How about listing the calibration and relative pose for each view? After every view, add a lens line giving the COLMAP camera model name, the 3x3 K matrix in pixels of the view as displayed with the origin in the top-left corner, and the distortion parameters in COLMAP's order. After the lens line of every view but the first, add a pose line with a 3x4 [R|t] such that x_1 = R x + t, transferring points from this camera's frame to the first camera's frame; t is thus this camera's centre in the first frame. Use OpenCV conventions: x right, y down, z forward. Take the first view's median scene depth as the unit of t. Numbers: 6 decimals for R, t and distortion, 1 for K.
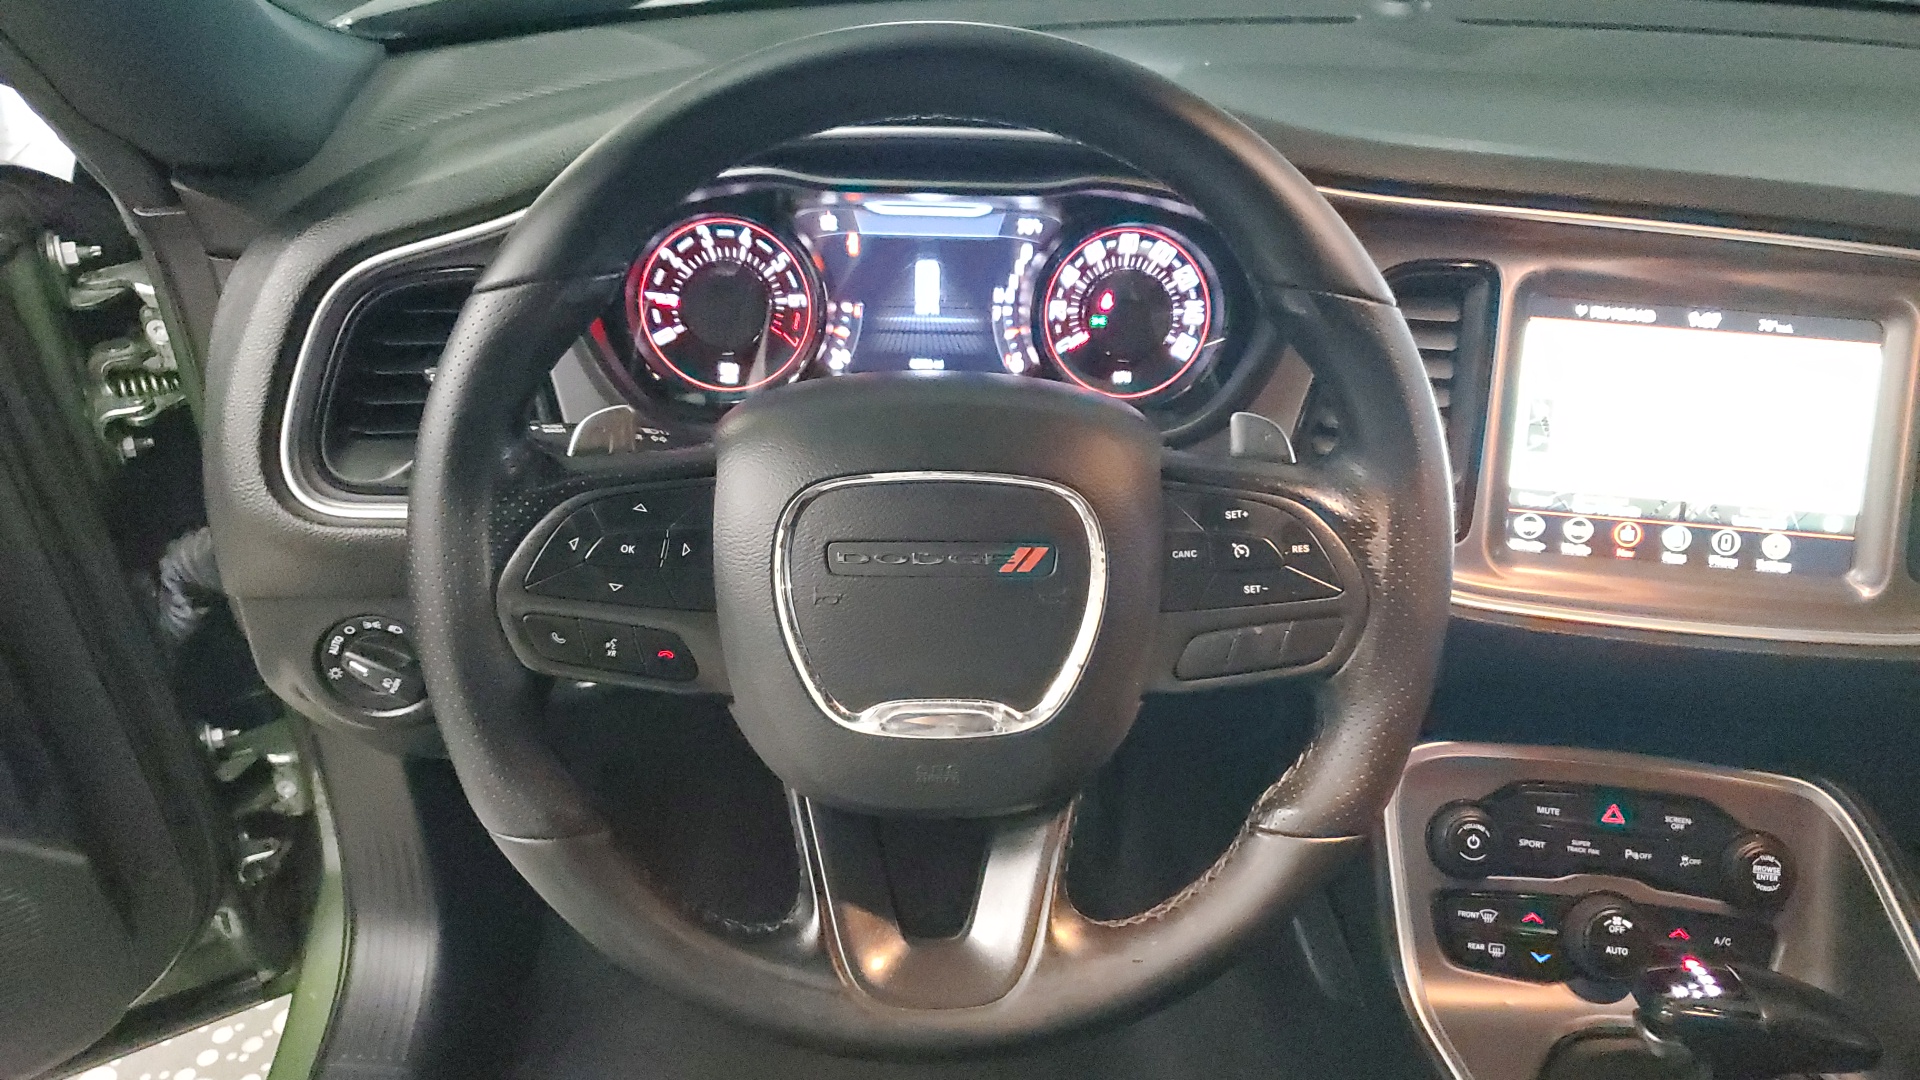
lens RADIAL K [[1494.6, 0, 960.0], [0, 1494.6, 540.0], [0, 0, 1]] dist [0.010733, -0.000869]
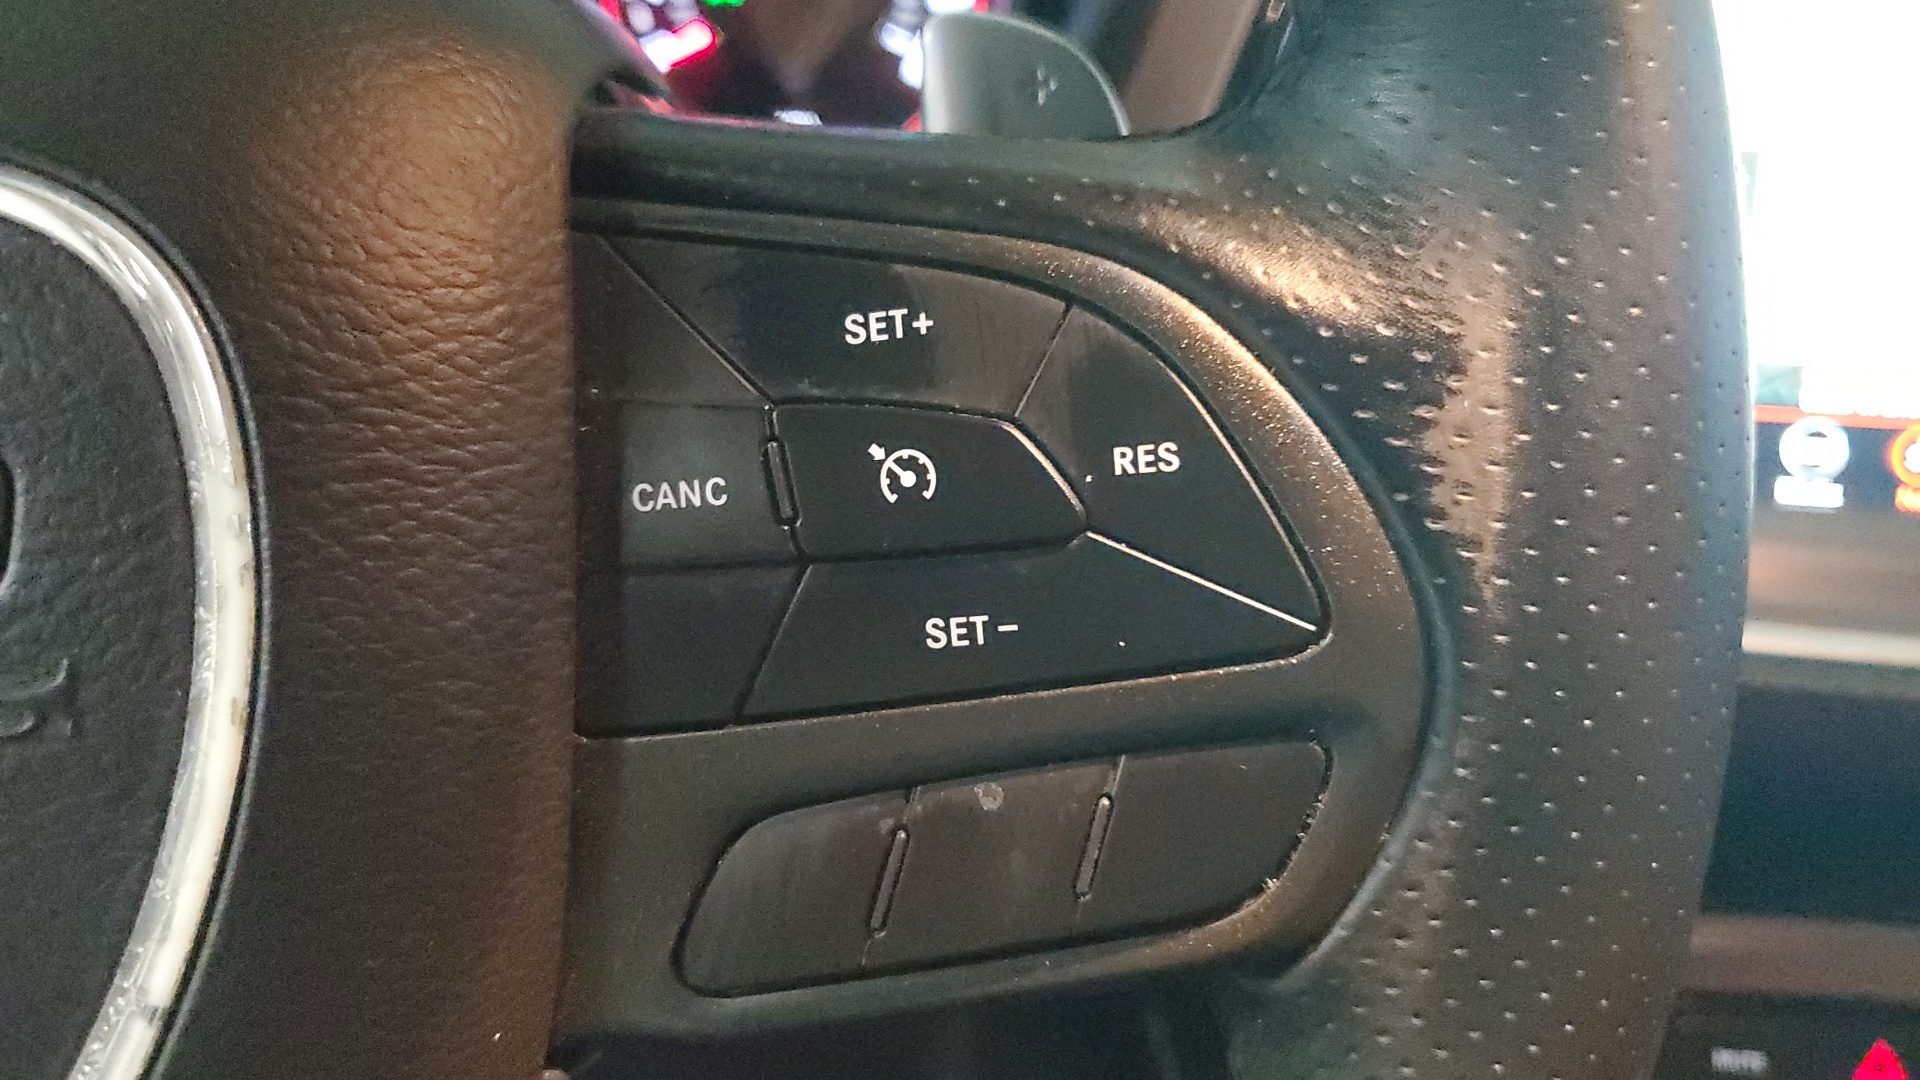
lens RADIAL K [[1511.1, 0, 976.7], [0, 1511.1, 535.4], [0, 0, 1]] dist [0.089151, -0.104664]
pose [[0.998093, -0.022246, 0.057580, 0.136835], [0.022162, 0.999752, 0.002090, 0.012434], [-0.057612, -0.000810, 0.998339, 0.557858]]
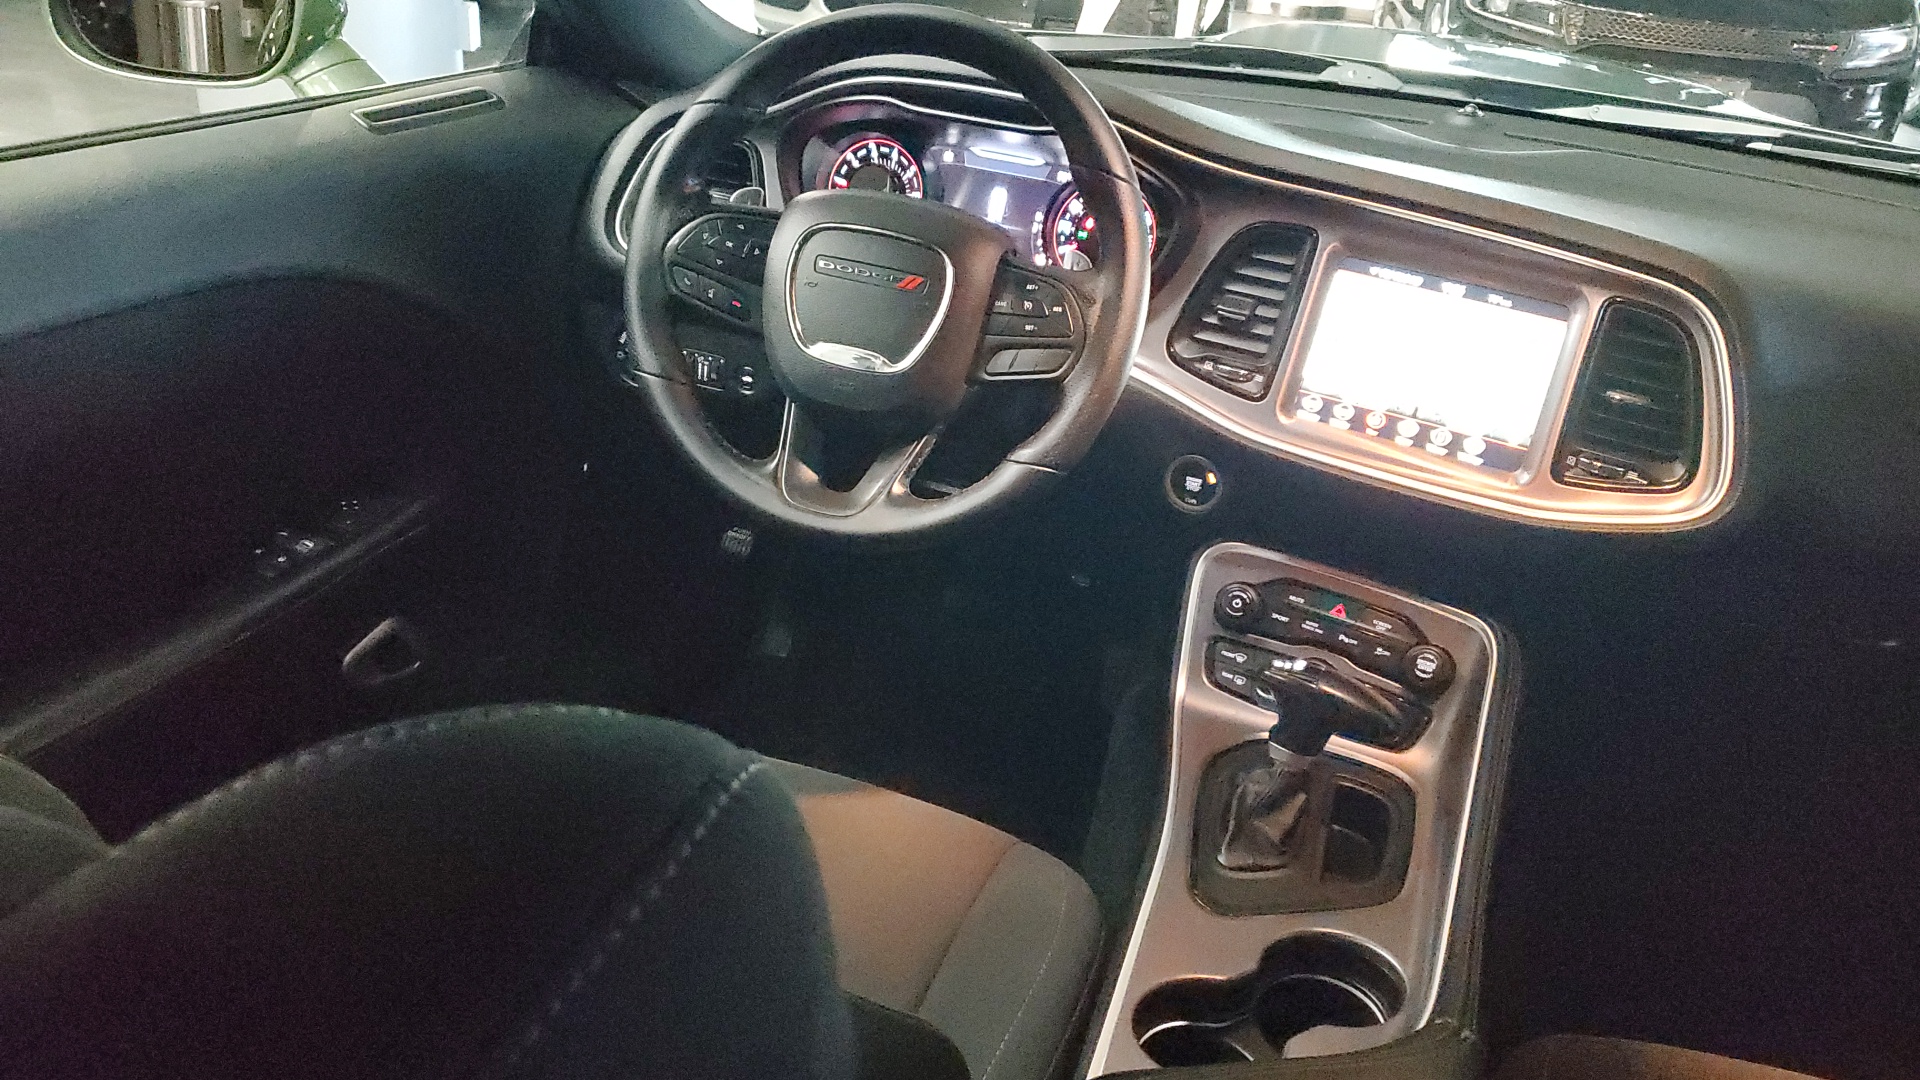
lens RADIAL K [[1511.1, 0, 976.7], [0, 1511.1, 535.4], [0, 0, 1]] dist [0.089151, -0.104664]
pose [[0.934848, 0.215878, -0.281880, 0.526233], [-0.243716, 0.967508, -0.067311, 0.309848], [0.258190, 0.131624, 0.957086, -0.557269]]
